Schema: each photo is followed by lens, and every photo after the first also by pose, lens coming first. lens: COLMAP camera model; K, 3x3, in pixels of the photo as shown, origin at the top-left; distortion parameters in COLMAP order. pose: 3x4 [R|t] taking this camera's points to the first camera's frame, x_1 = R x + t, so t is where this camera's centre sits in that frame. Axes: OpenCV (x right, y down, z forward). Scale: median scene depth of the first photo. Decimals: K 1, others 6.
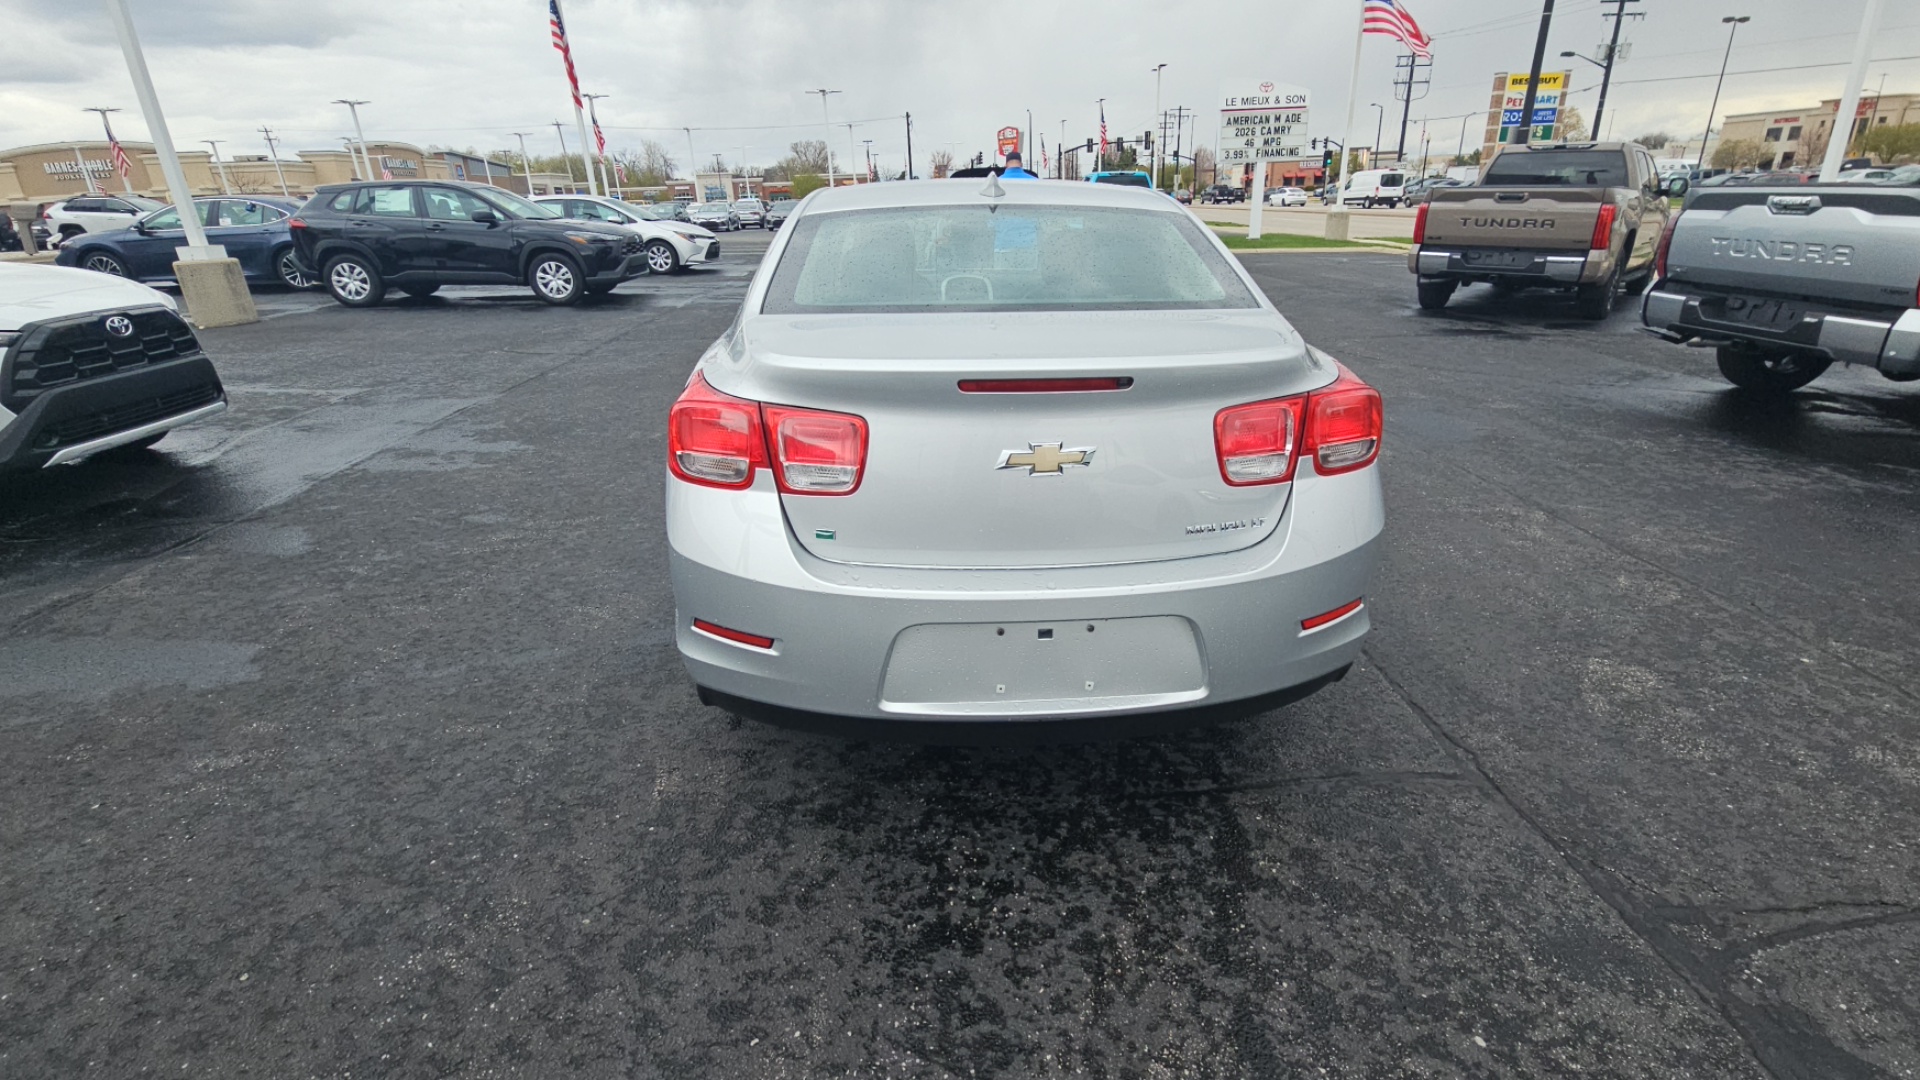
lens RADIAL K [[853.6, 0, 979.5], [0, 853.6, 548.2], [0, 0, 1]] dist [0.002048, -0.000938]
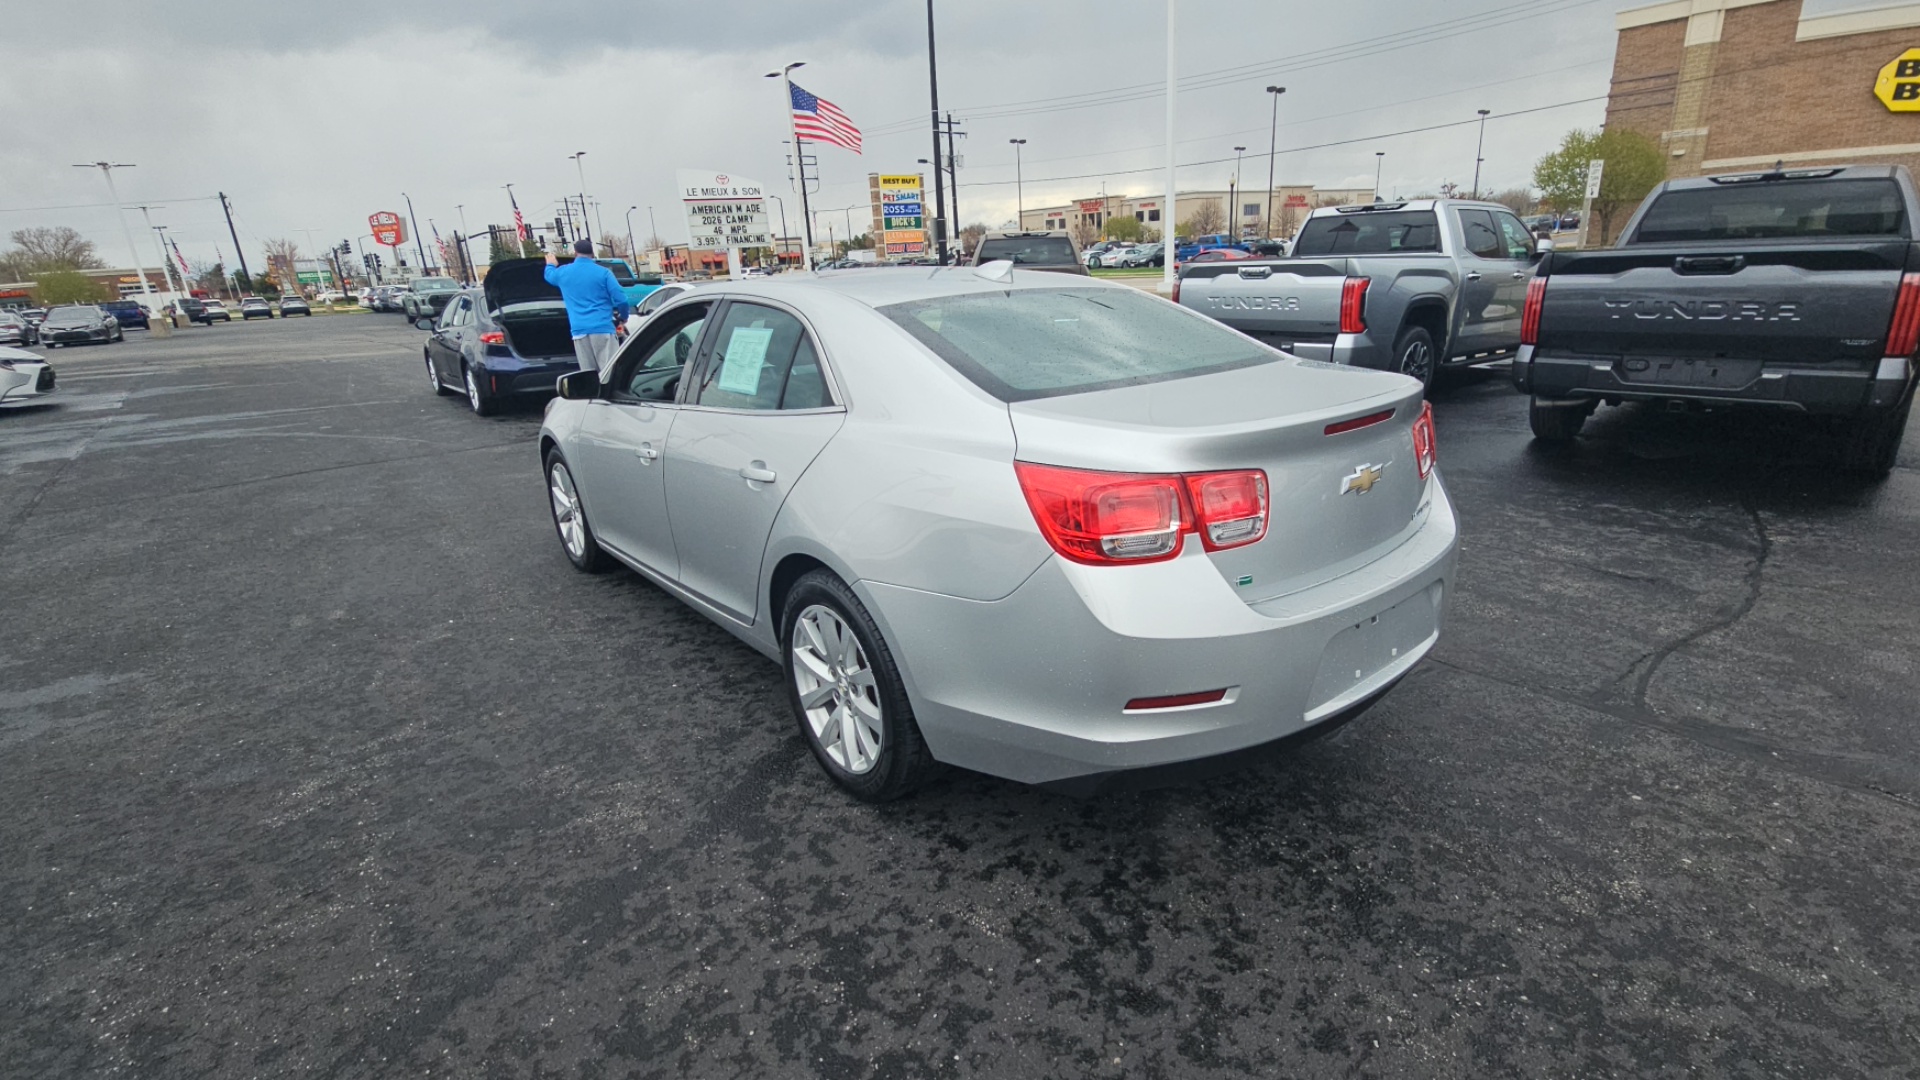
lens RADIAL K [[855.2, 0, 979.4], [0, 855.2, 545.3], [0, 0, 1]] dist [0.007627, -0.006090]
pose [[0.810453, -0.202020, 0.549867, -0.484978], [0.250742, 0.967953, -0.013947, -0.059813], [-0.529428, 0.149178, 0.835136, 0.114960]]
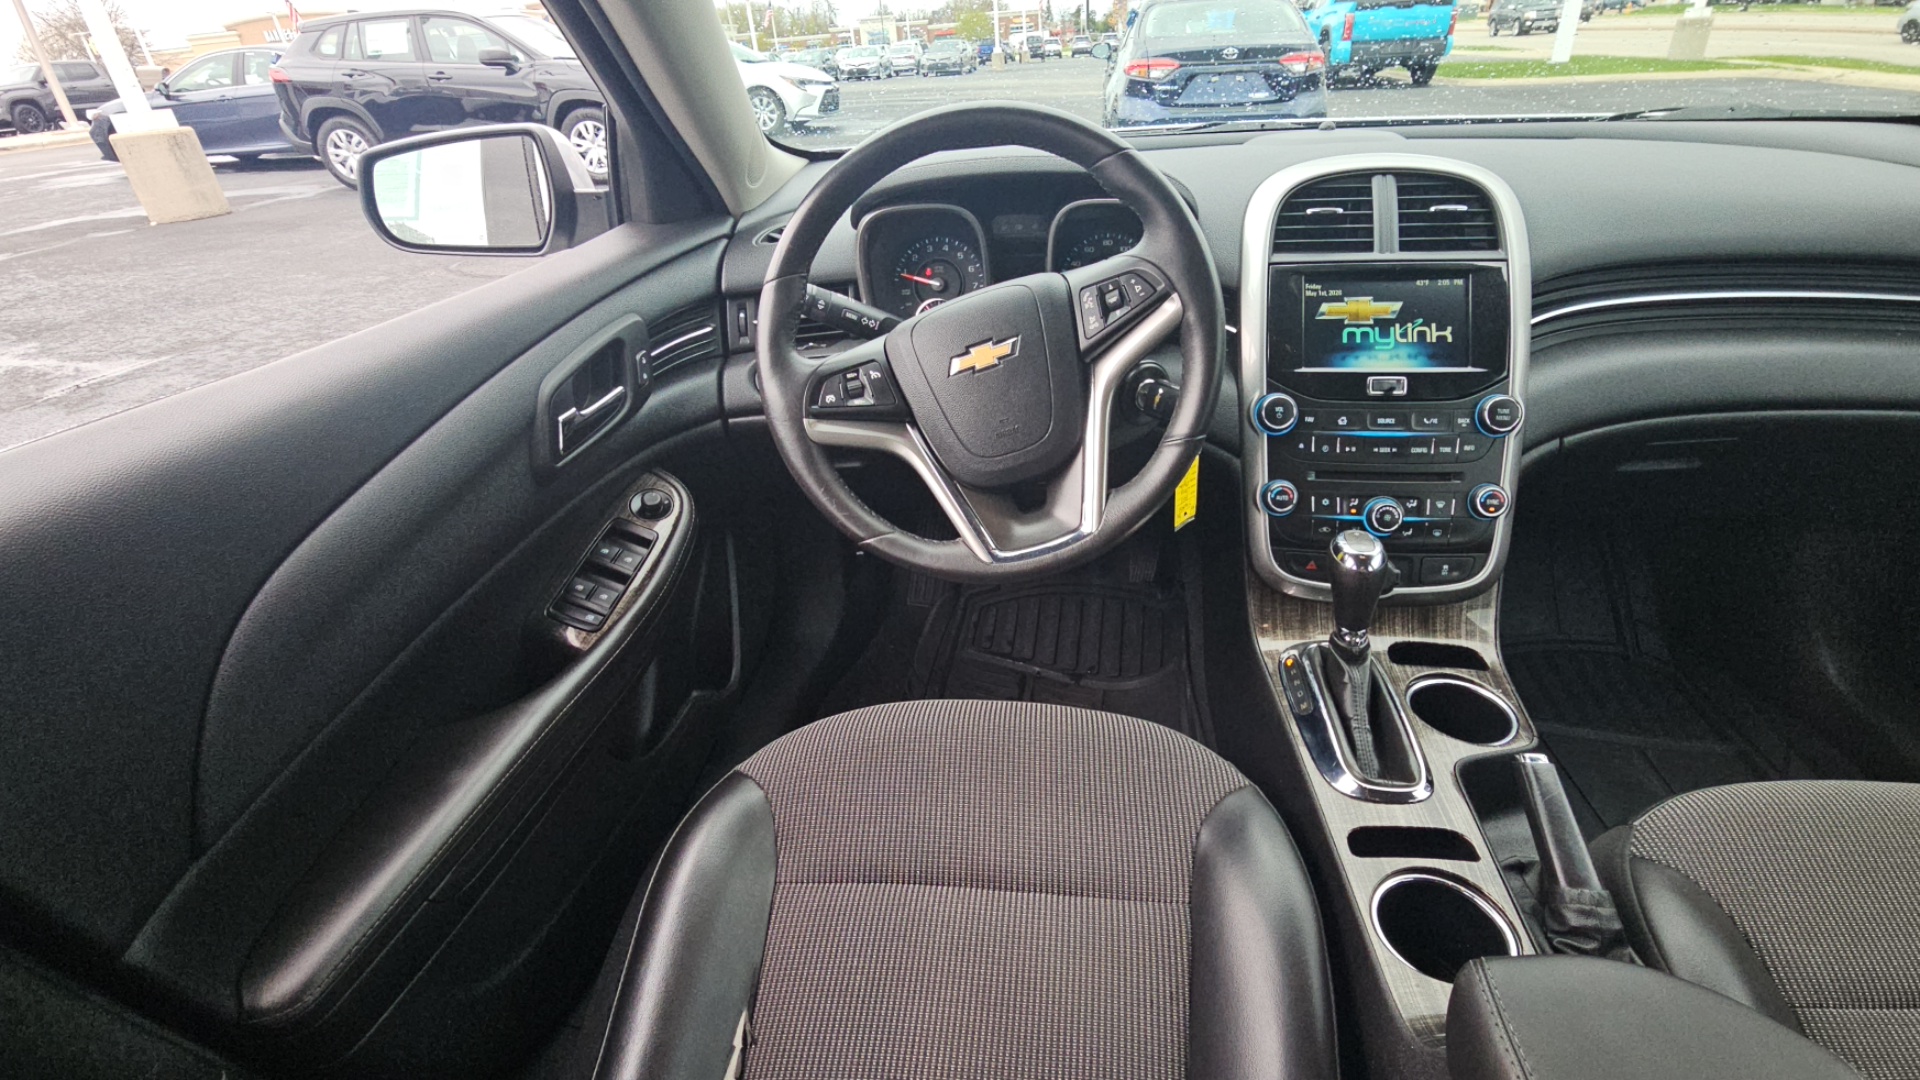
lens RADIAL K [[853.6, 0, 979.5], [0, 853.6, 548.2], [0, 0, 1]] dist [0.002048, -0.000938]
pose [[0.983177, 0.061982, -0.171818, -0.080309], [-0.035760, 0.987778, 0.151707, -0.314413], [0.179121, -0.143011, 0.973377, 0.954836]]
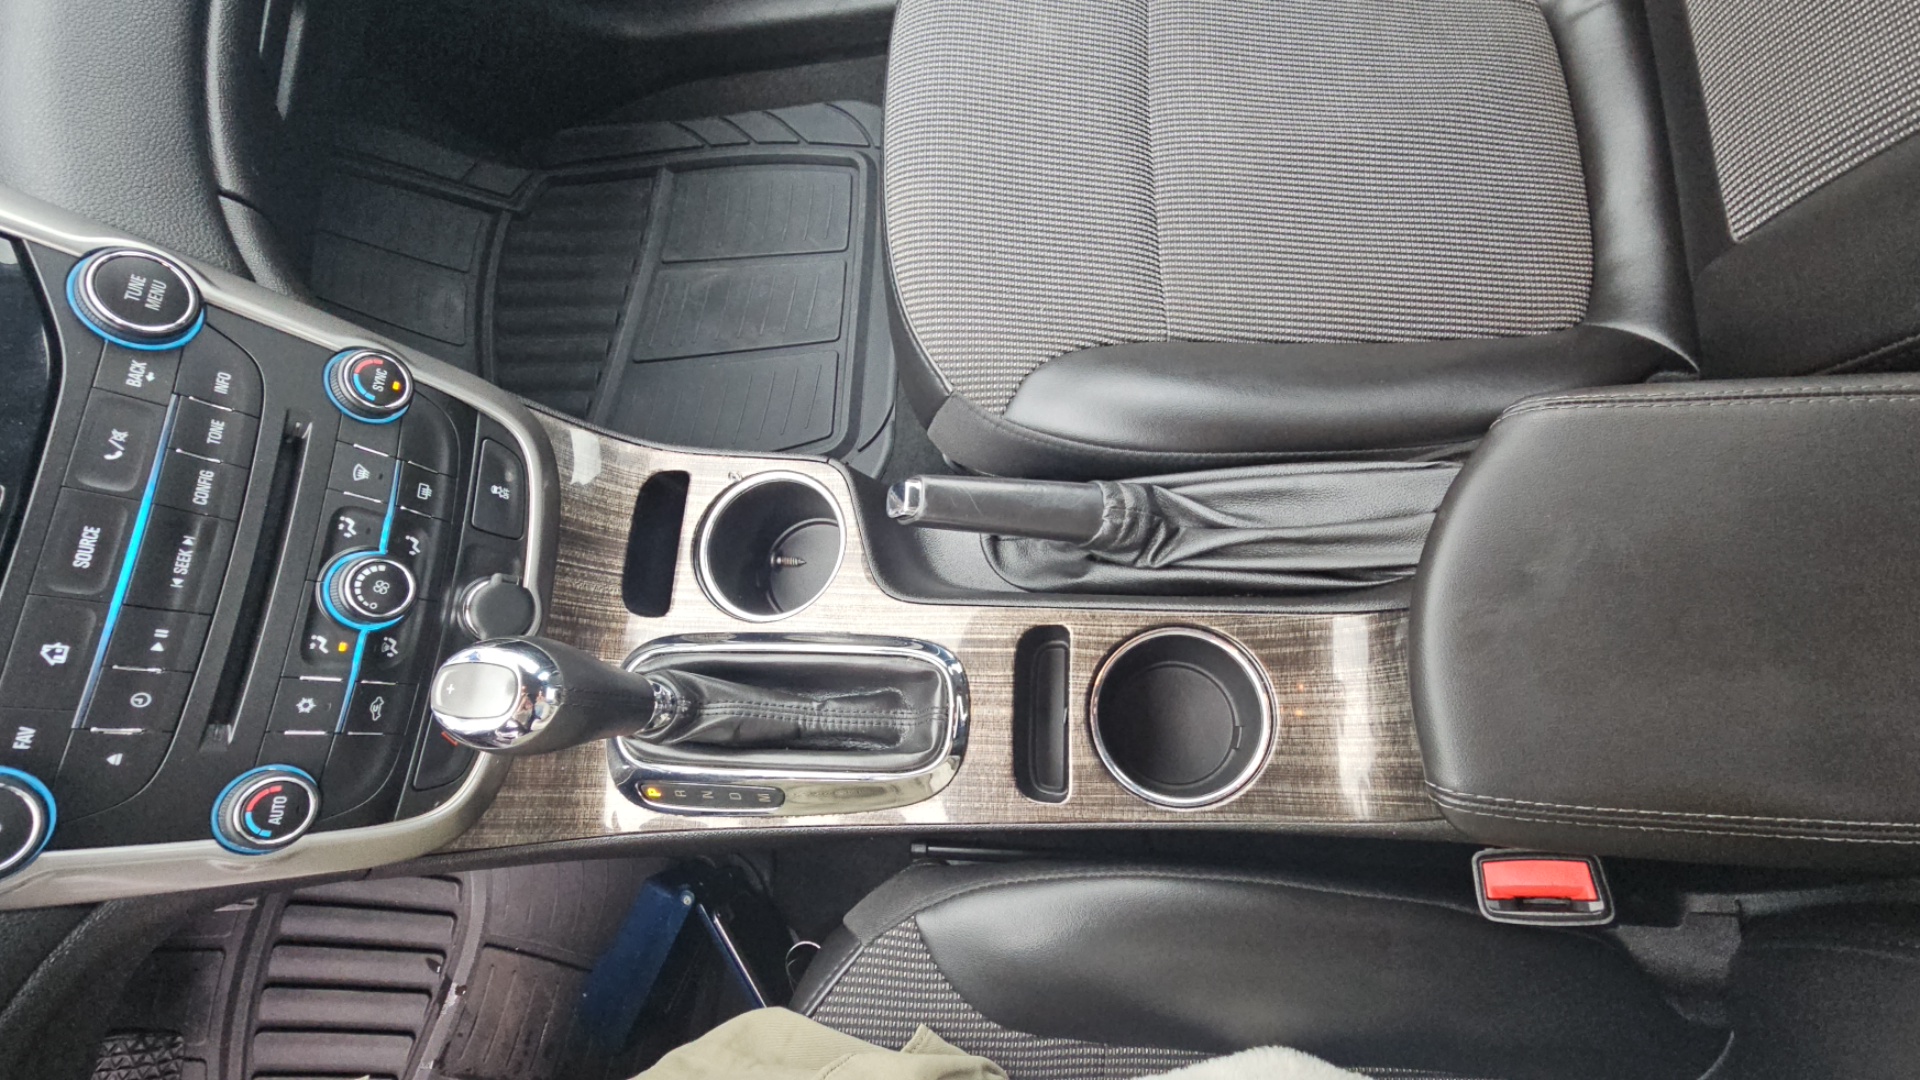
lens RADIAL K [[855.2, 0, 979.4], [0, 855.2, 545.3], [0, 0, 1]] dist [0.007627, -0.006090]
pose [[0.103802, -0.964912, 0.241186, -0.026335], [0.533502, 0.258675, 0.805272, -0.339605], [-0.839405, 0.045084, 0.541634, 1.075156]]
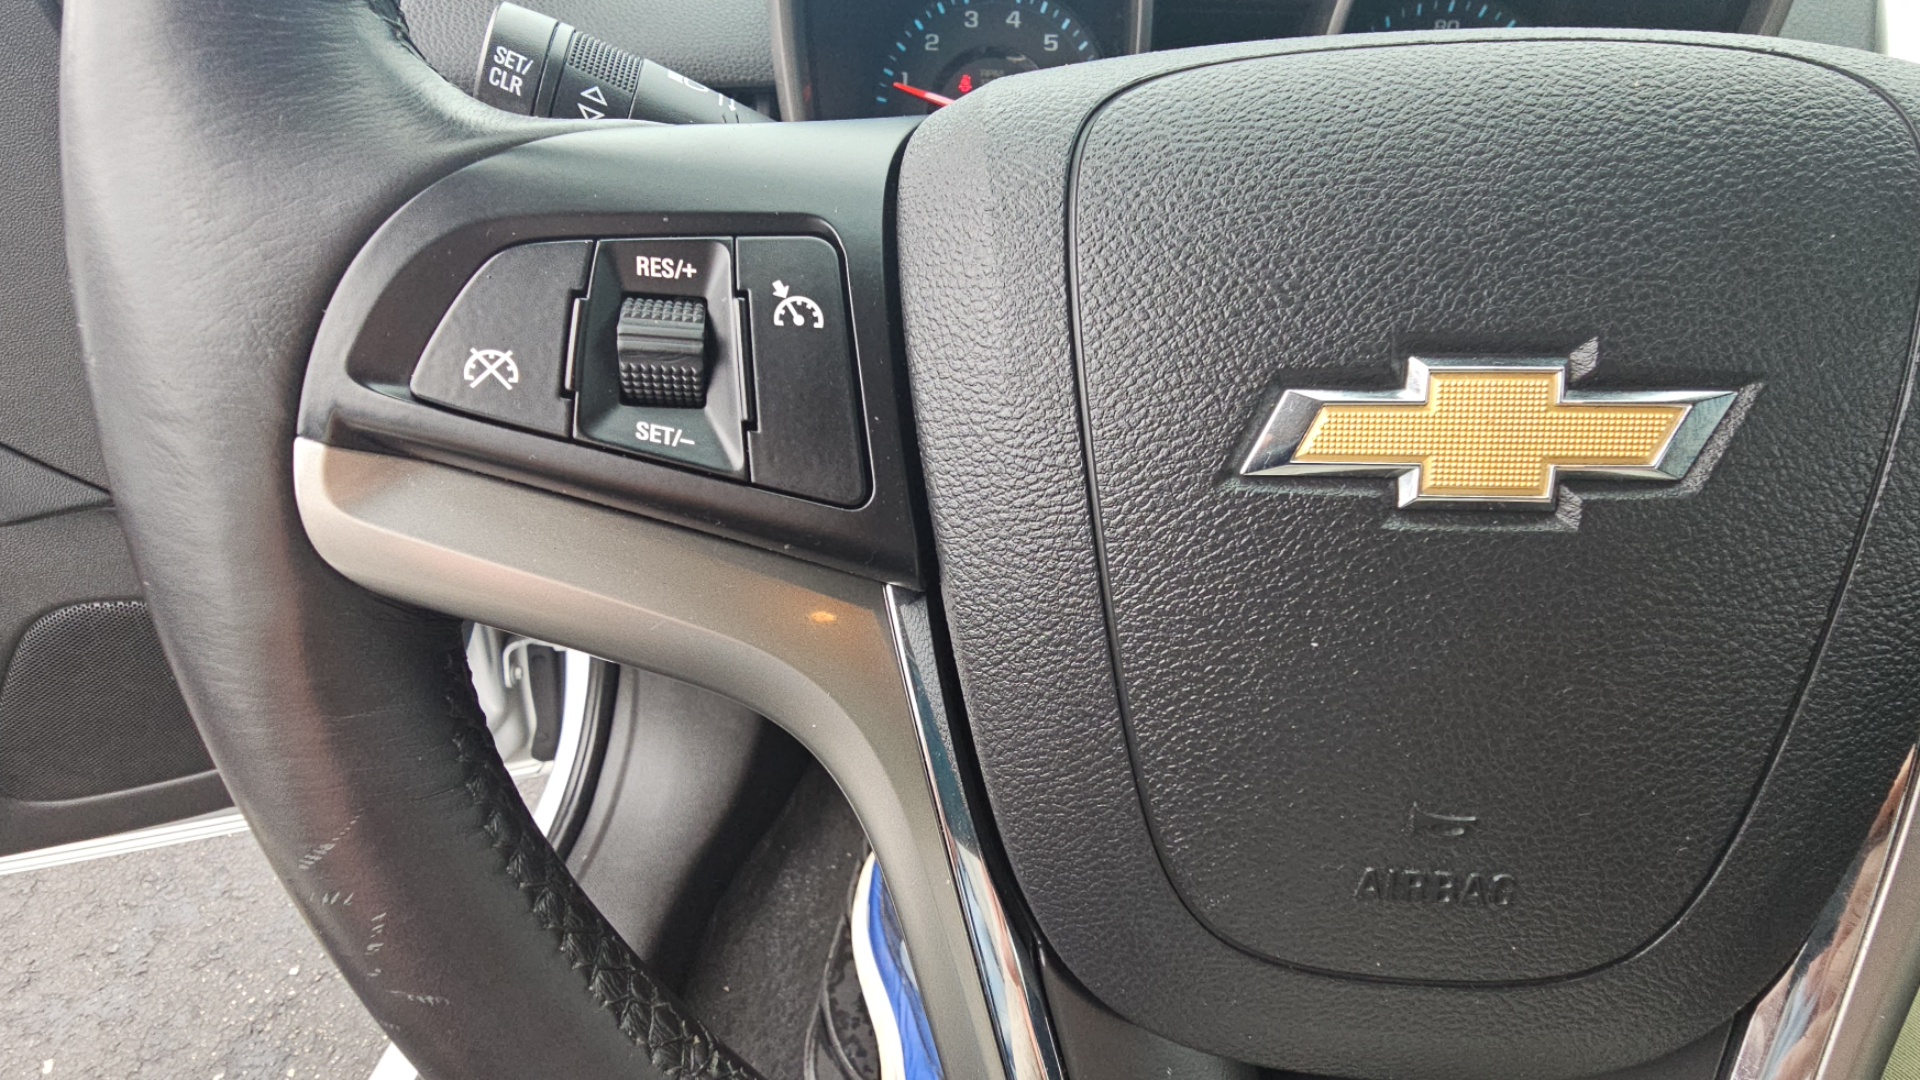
lens RADIAL K [[855.2, 0, 979.4], [0, 855.2, 545.3], [0, 0, 1]] dist [0.007627, -0.006090]
pose [[0.930927, 0.362493, -0.044429, -0.127260], [-0.335276, 0.896520, 0.289556, -0.326730], [0.144794, -0.254659, 0.956129, 1.109332]]
